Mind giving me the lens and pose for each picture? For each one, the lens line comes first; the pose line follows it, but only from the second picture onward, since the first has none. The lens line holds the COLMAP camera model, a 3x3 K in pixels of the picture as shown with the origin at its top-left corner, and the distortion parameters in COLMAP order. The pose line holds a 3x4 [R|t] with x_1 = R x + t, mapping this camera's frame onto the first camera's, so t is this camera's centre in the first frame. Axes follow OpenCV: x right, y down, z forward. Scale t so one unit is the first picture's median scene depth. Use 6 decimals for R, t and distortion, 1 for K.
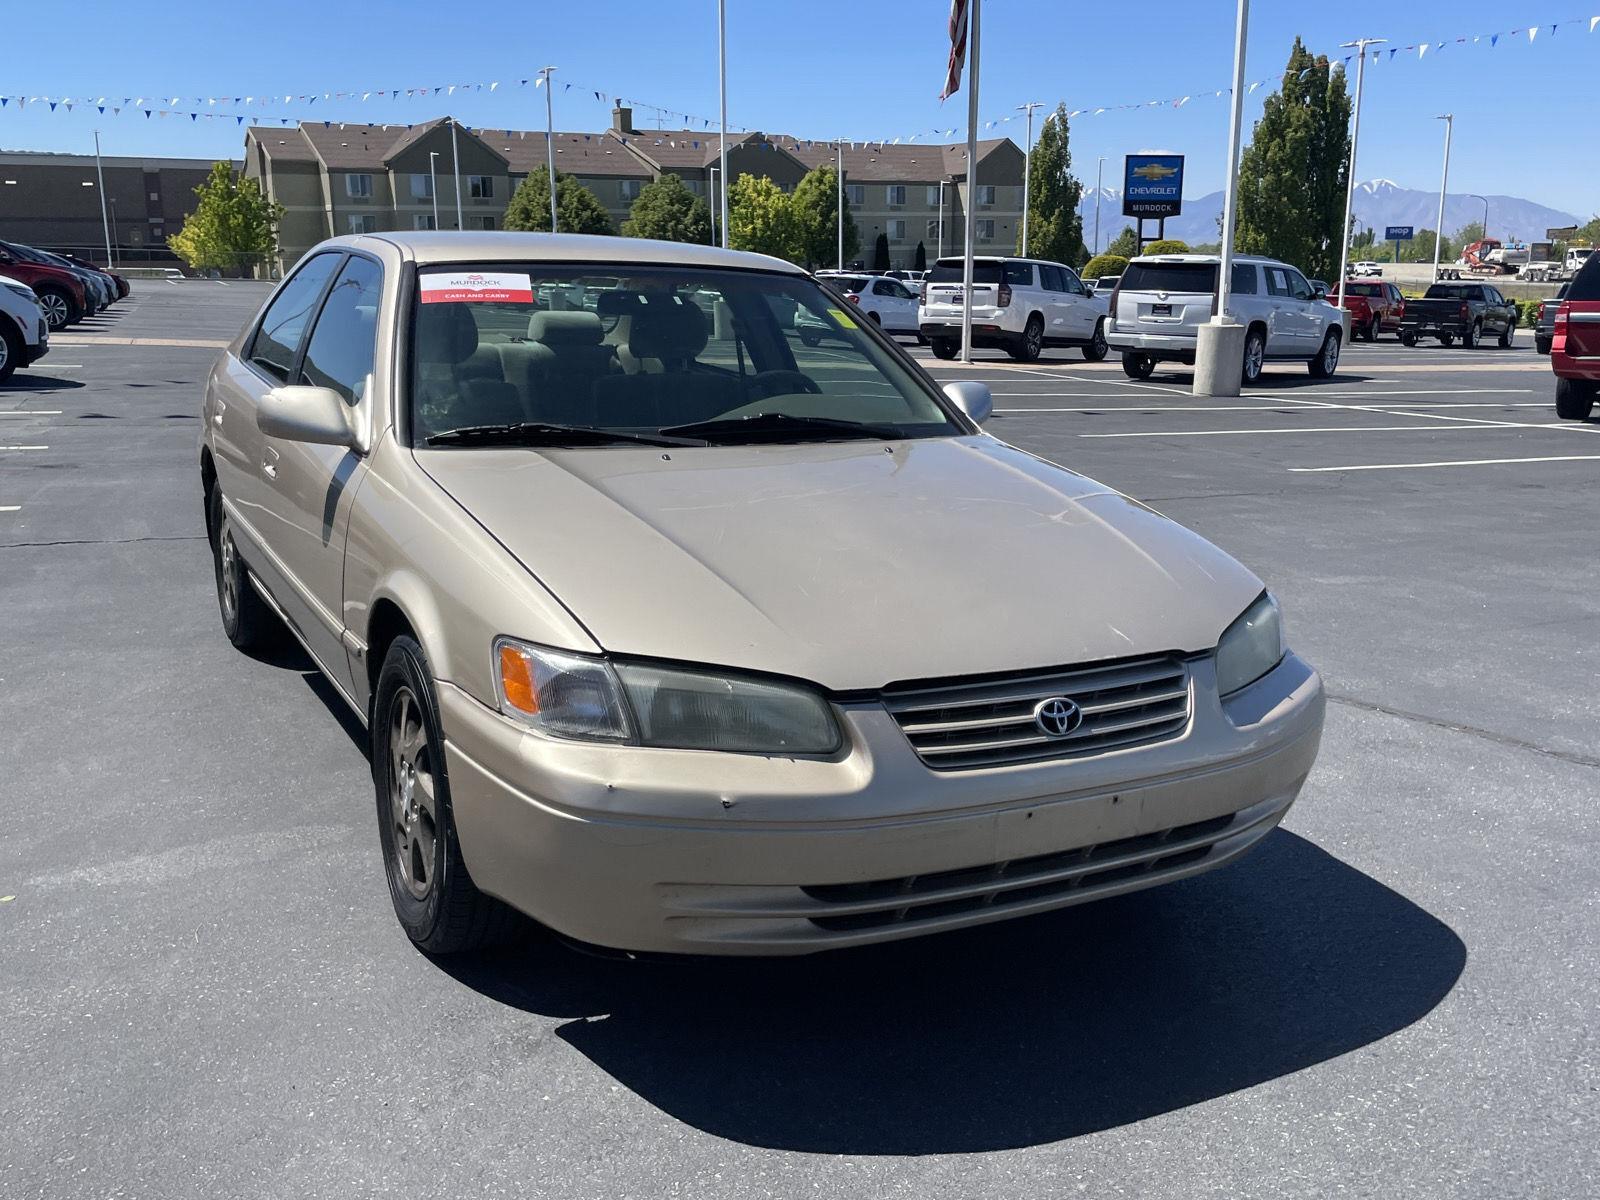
lens RADIAL K [[1487.9, 0, 809.7], [0, 1487.9, 614.3], [0, 0, 1]] dist [0.098594, -0.148333]
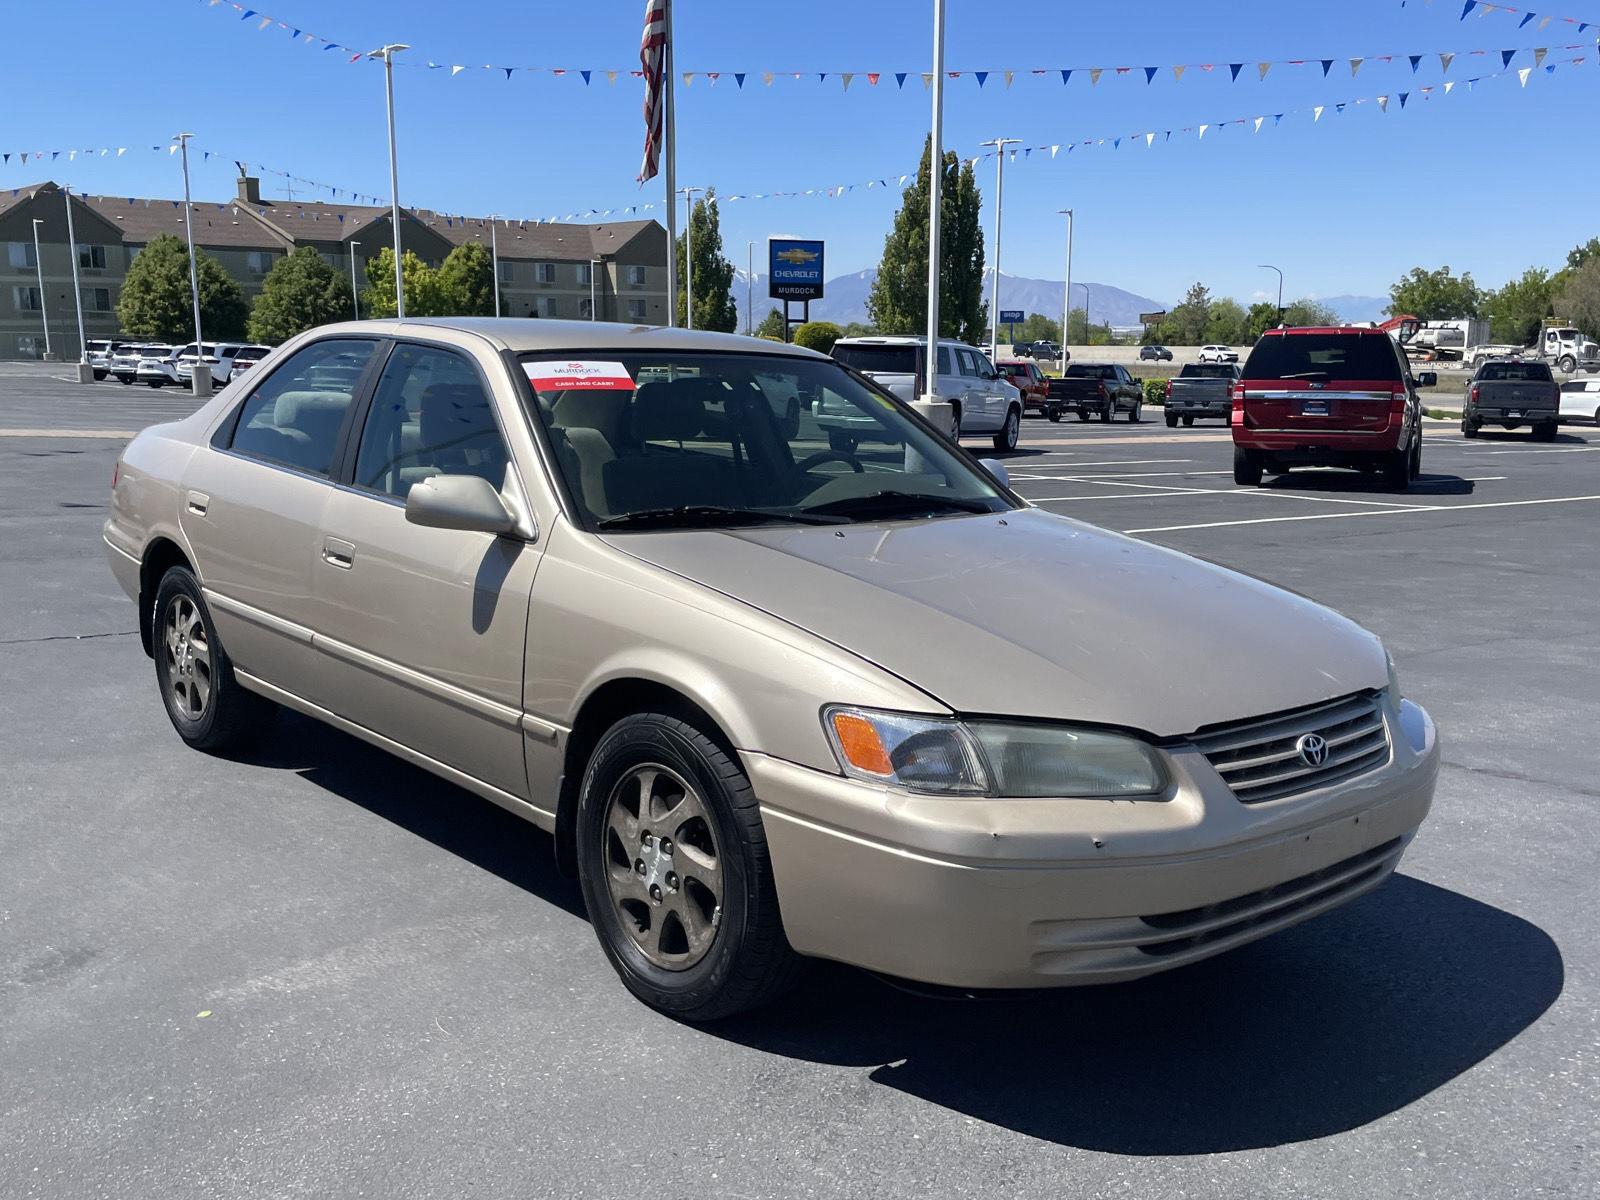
lens RADIAL K [[1489.7, 0, 811.3], [0, 1489.7, 637.1], [0, 0, 1]] dist [0.102759, -0.144488]
pose [[0.973228, -0.042464, 0.225884, -0.381550], [0.050446, 0.998286, -0.029681, -0.002323], [-0.224237, 0.040281, 0.973702, -0.026259]]
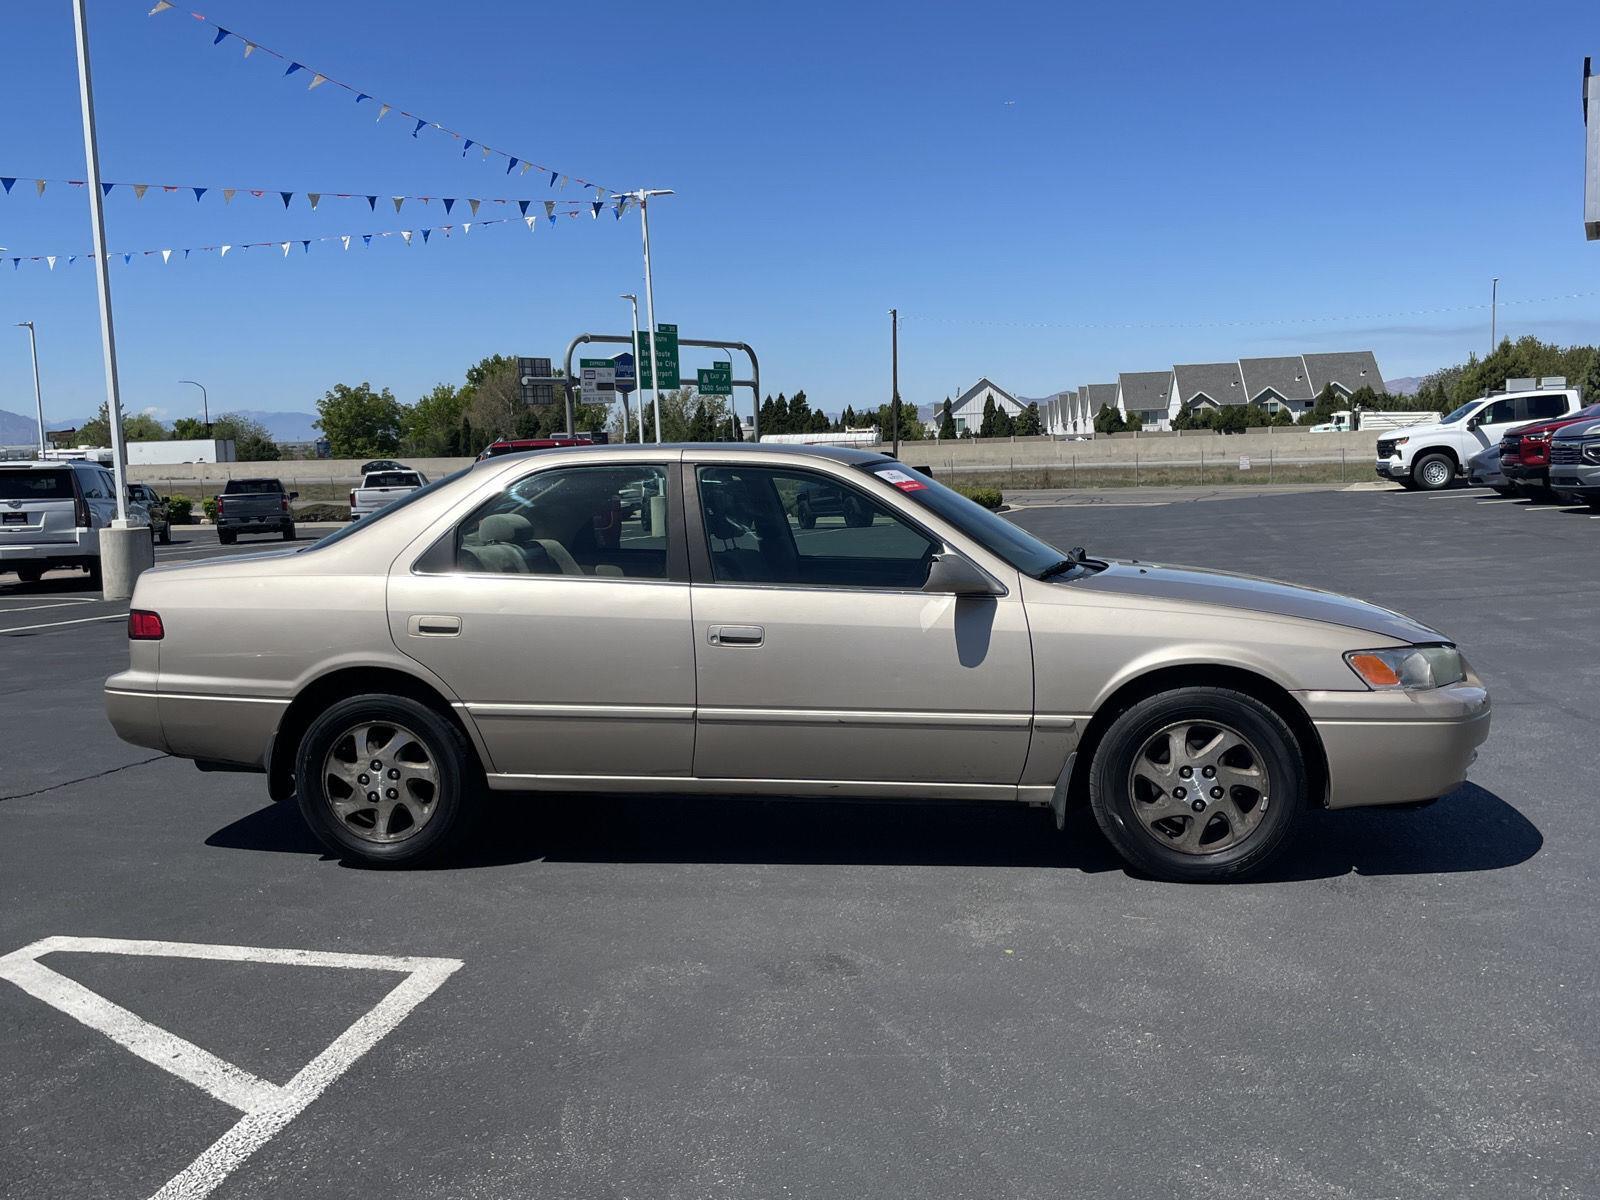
lens RADIAL K [[1489.7, 0, 811.3], [0, 1489.7, 637.1], [0, 0, 1]] dist [0.102759, -0.144488]
pose [[0.612380, -0.127160, 0.780269, -1.677882], [0.215541, 0.976443, -0.010034, -0.103107], [-0.760613, 0.174325, 0.625363, 0.296231]]
